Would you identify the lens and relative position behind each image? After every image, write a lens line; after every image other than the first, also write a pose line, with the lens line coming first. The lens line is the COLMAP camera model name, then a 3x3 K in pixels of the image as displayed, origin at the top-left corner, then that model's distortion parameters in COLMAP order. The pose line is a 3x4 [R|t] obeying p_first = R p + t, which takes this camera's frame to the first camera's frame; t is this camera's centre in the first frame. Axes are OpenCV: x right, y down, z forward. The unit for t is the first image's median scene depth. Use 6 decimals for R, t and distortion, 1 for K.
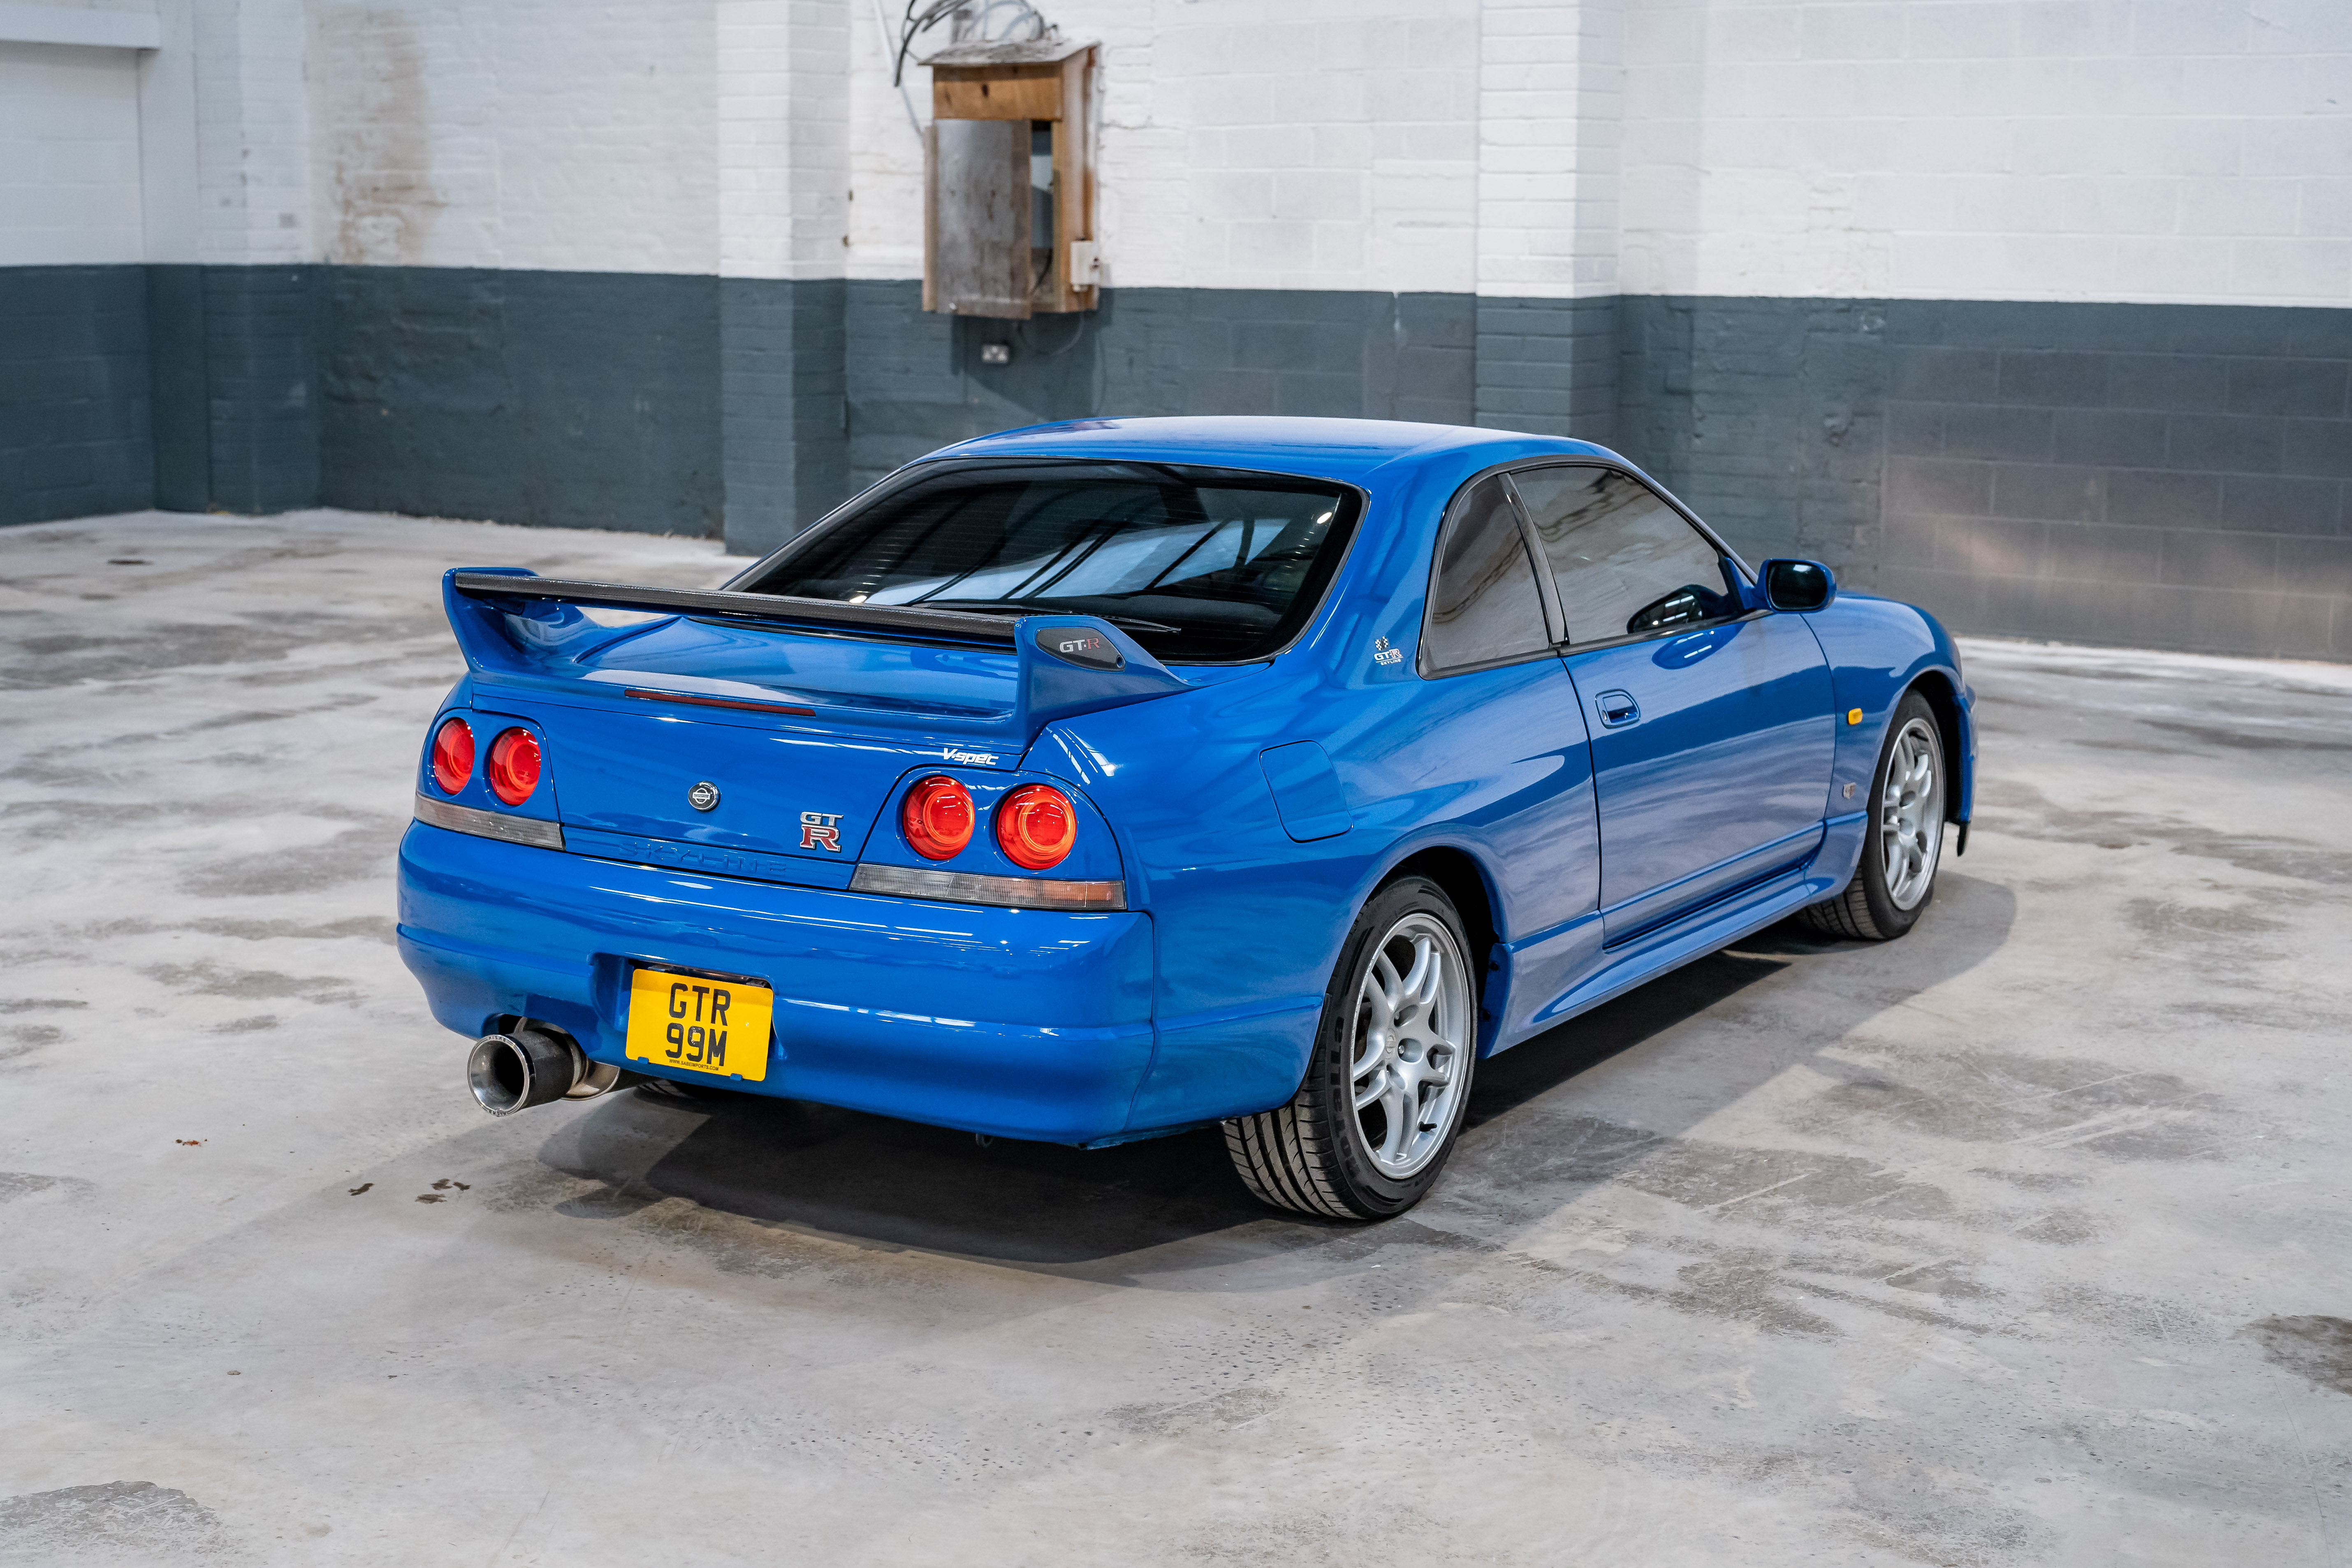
lens RADIAL K [[3399.1, 0, 1115.9], [0, 3399.1, 734.1], [0, 0, 1]] dist [-0.008224, 0.012260]
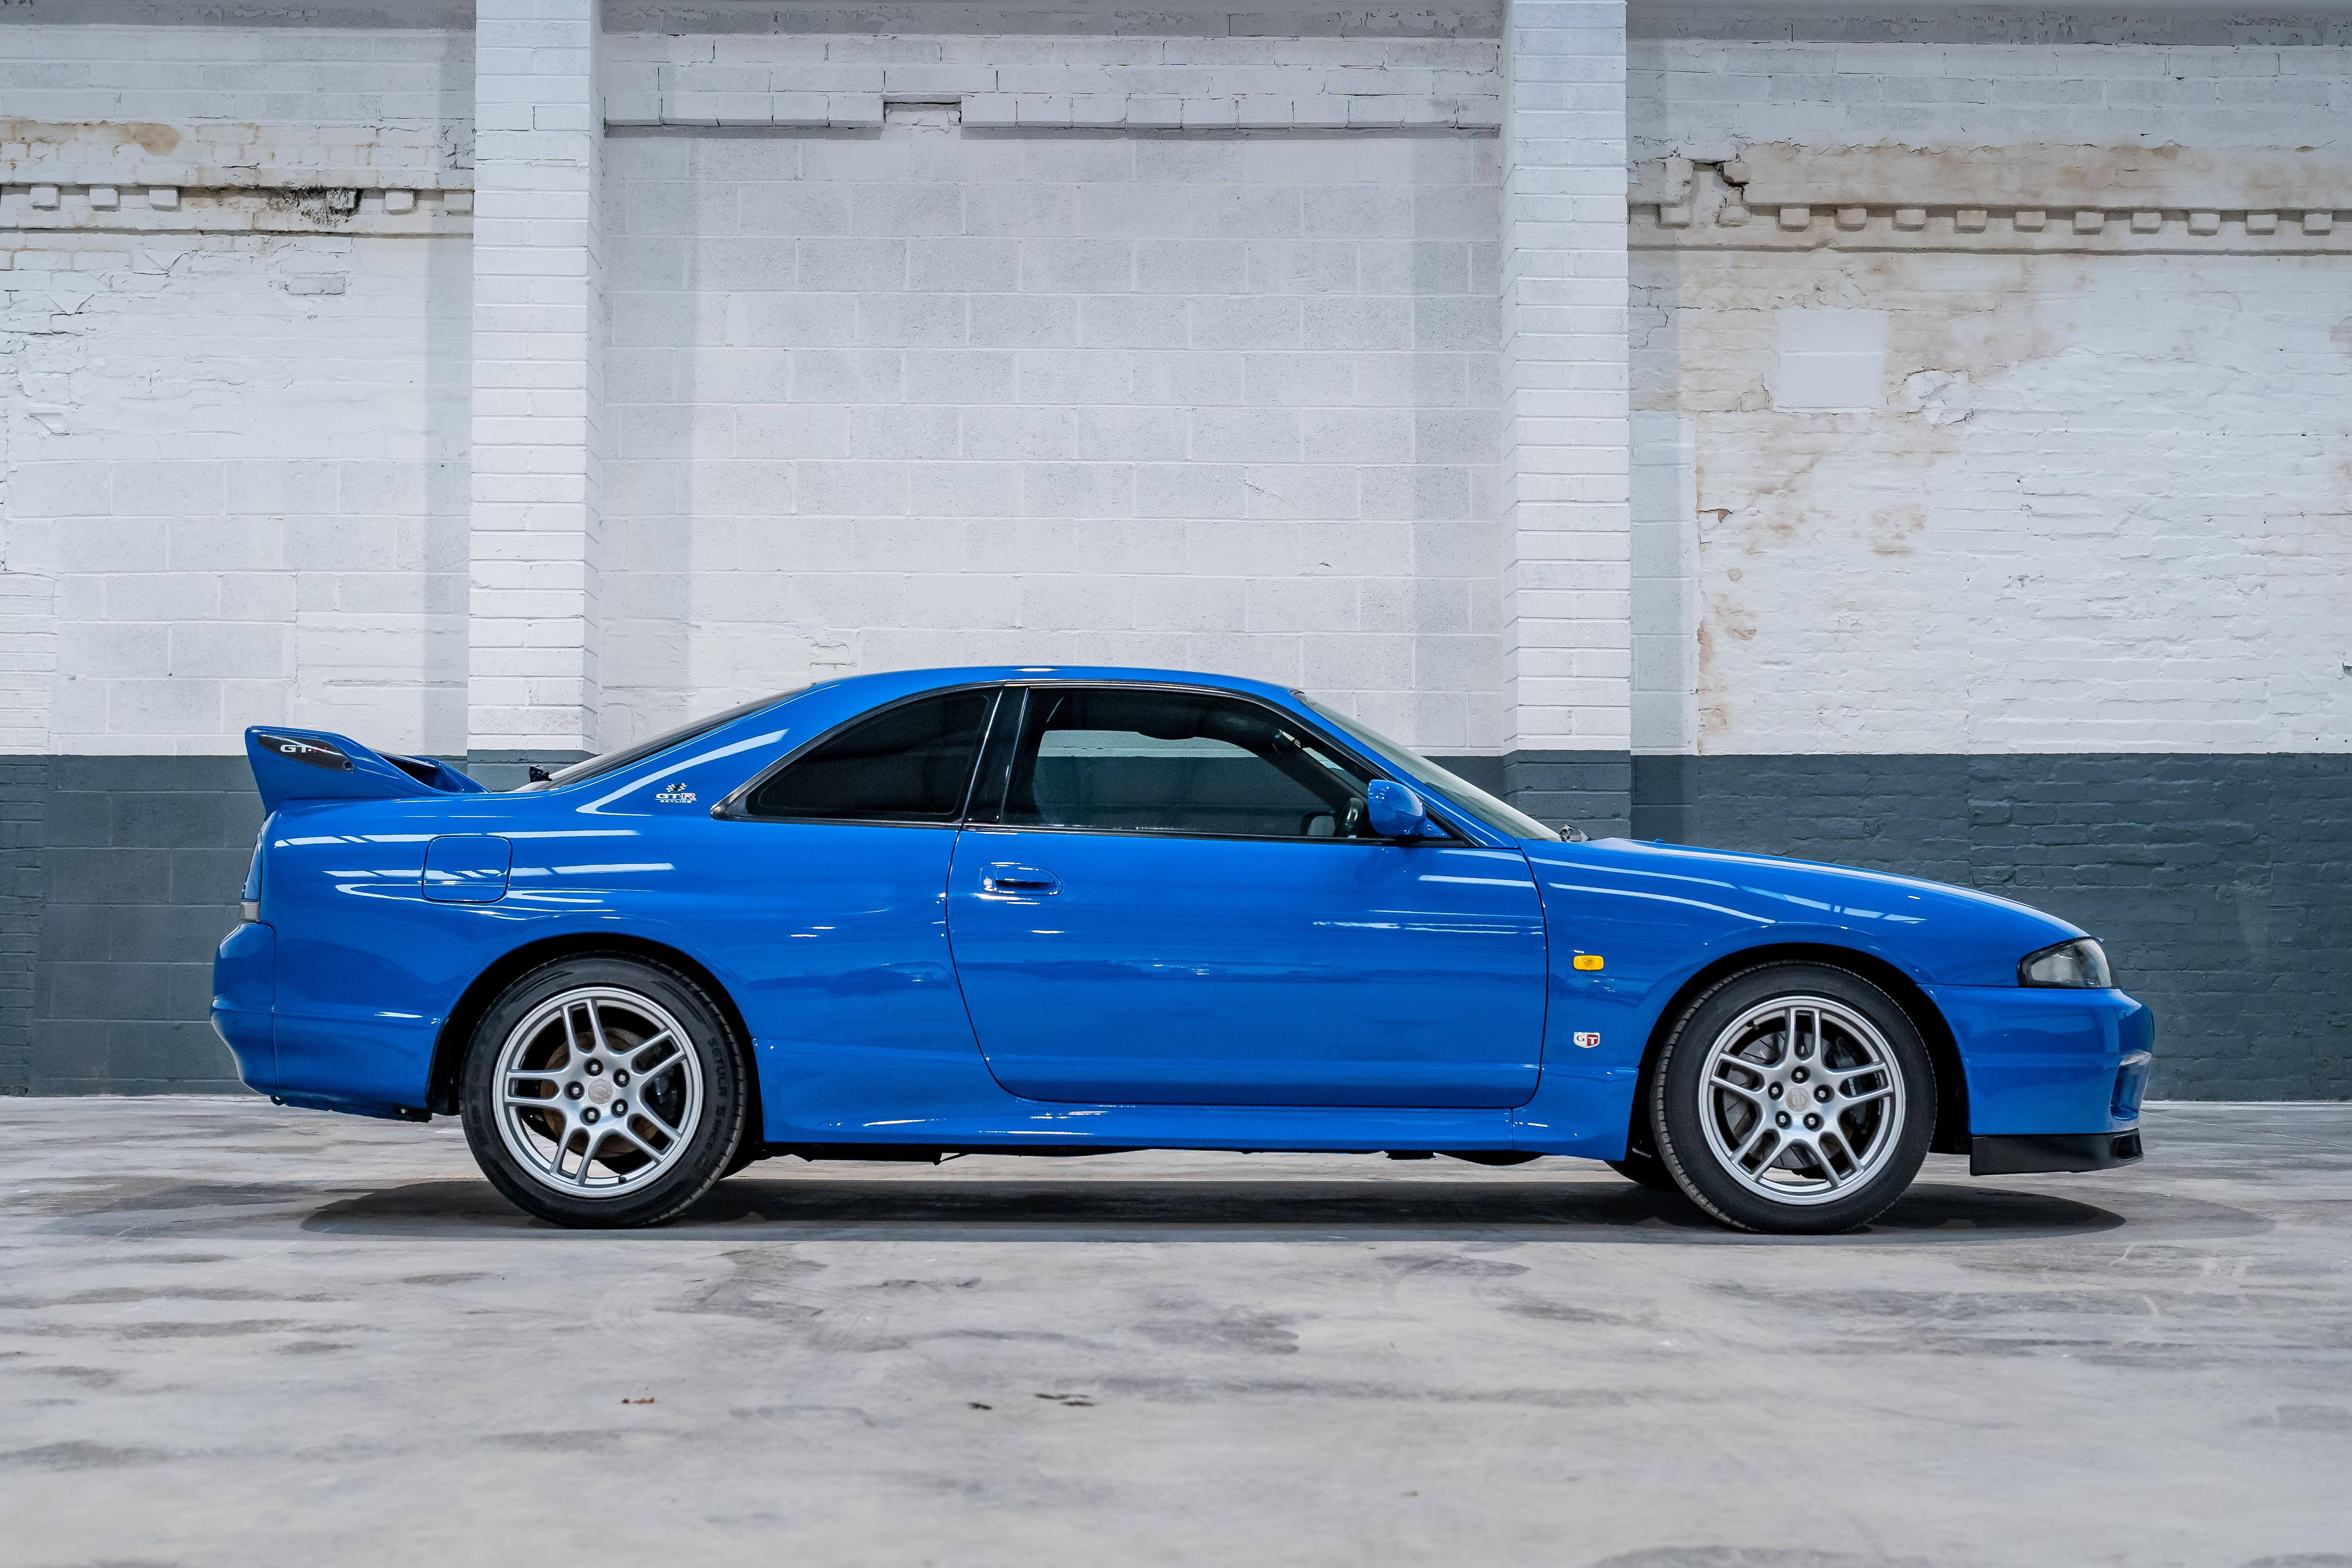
lens RADIAL K [[3588.0, 0, 1169.7], [0, 3588.0, 704.2], [0, 0, 1]] dist [-0.023611, 0.129706]
pose [[0.825266, 0.032182, 0.563826, -0.323279], [0.090686, 0.977867, -0.188552, 0.066377], [-0.557415, 0.206737, 0.804082, 0.134397]]
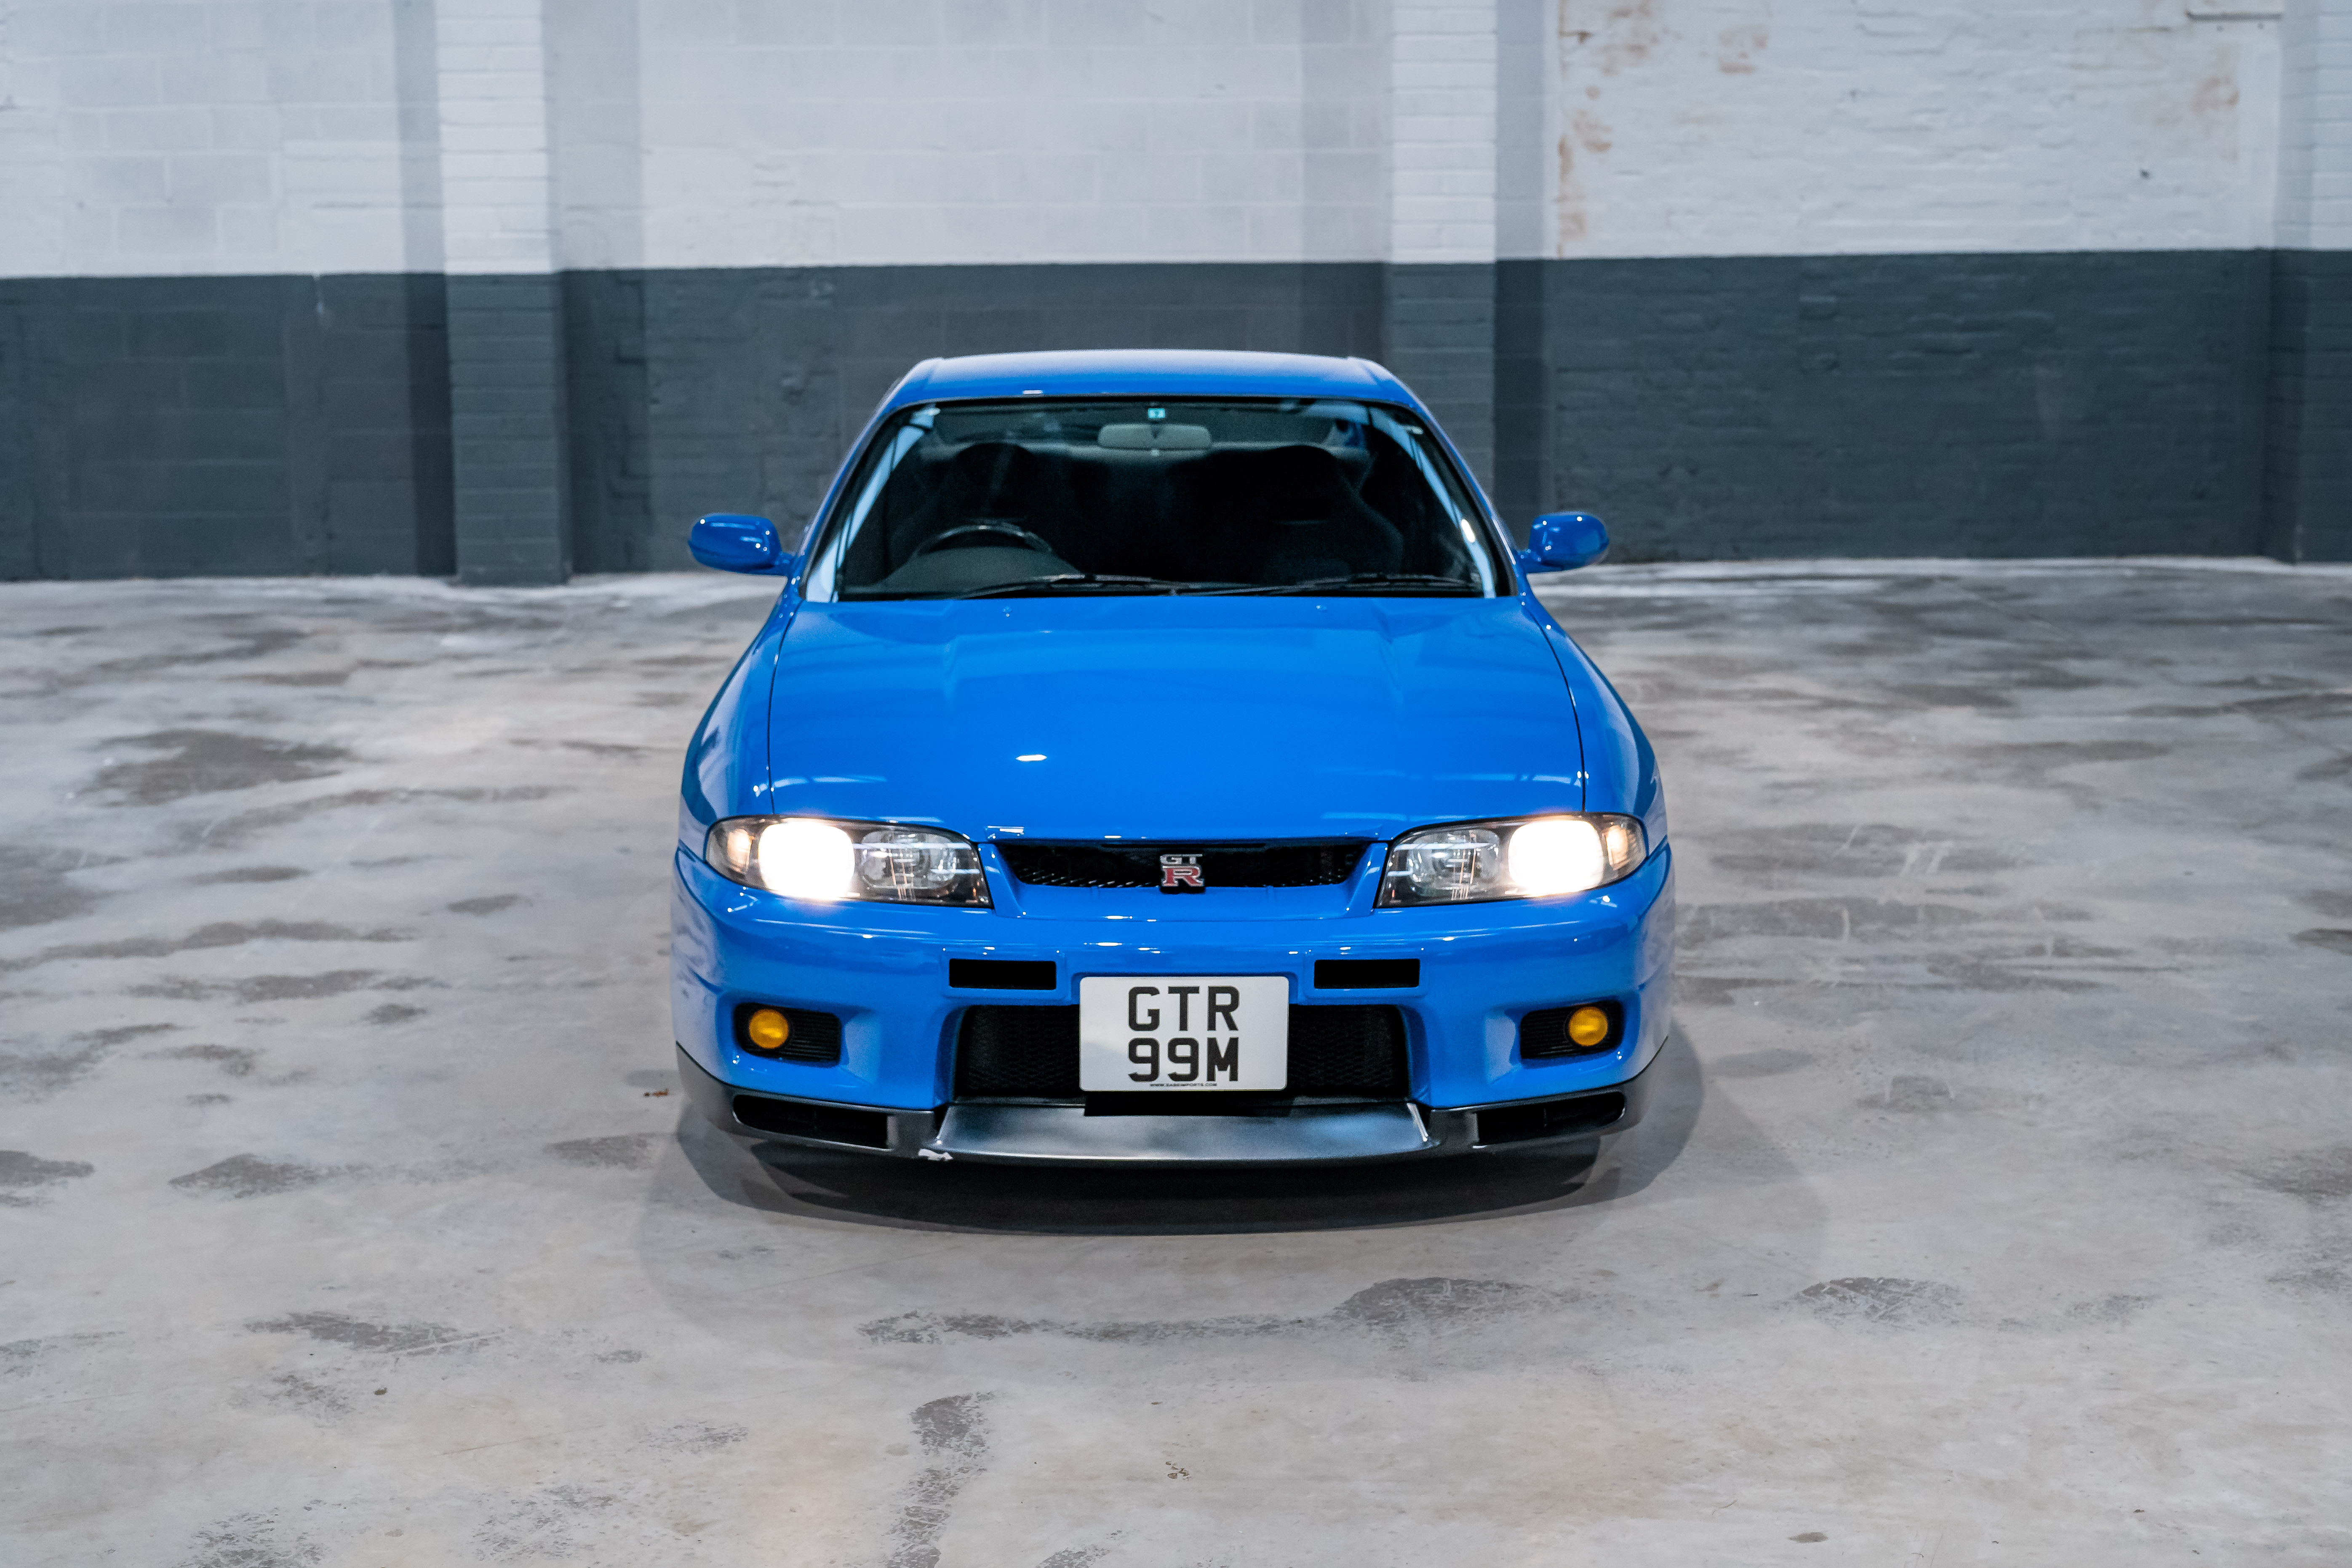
lens RADIAL K [[3485.5, 0, 1170.7], [0, 3485.5, 697.7], [0, 0, 1]] dist [-0.031314, 0.222977]
pose [[0.814463, -0.093252, 0.572673, -0.371811], [0.102015, 0.994640, 0.016876, 0.001378], [-0.571177, 0.044676, 0.819610, 0.036718]]
